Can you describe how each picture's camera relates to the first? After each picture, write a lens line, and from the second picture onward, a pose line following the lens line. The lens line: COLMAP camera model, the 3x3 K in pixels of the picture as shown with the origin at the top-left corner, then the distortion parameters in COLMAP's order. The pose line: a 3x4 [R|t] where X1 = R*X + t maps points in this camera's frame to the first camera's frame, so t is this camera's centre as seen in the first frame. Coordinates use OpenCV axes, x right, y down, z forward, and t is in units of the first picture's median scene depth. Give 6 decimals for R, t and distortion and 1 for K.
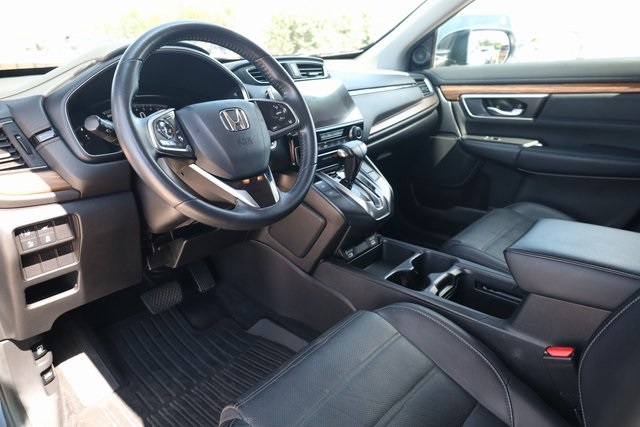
lens RADIAL K [[435.5, 0, 320.0], [0, 435.5, 213.5], [0, 0, 1]] dist [-0.005277, -0.000926]
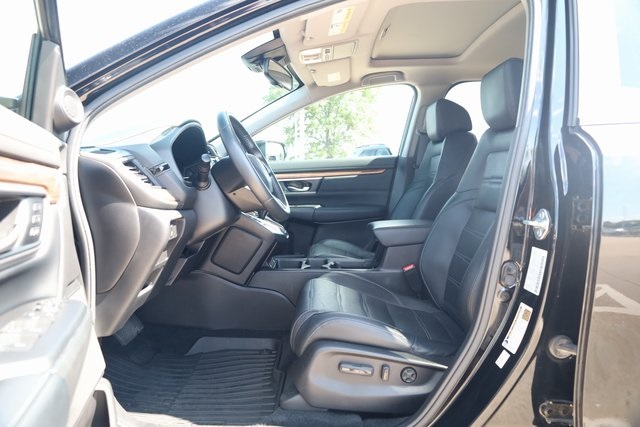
lens RADIAL K [[435.5, 0, 320.0], [0, 435.5, 213.5], [0, 0, 1]] dist [-0.005277, -0.000926]
pose [[0.754249, -0.034610, 0.655676, -0.622715], [0.215144, 0.956506, -0.196998, 0.201590], [-0.620340, 0.289651, 0.728890, -0.209287]]
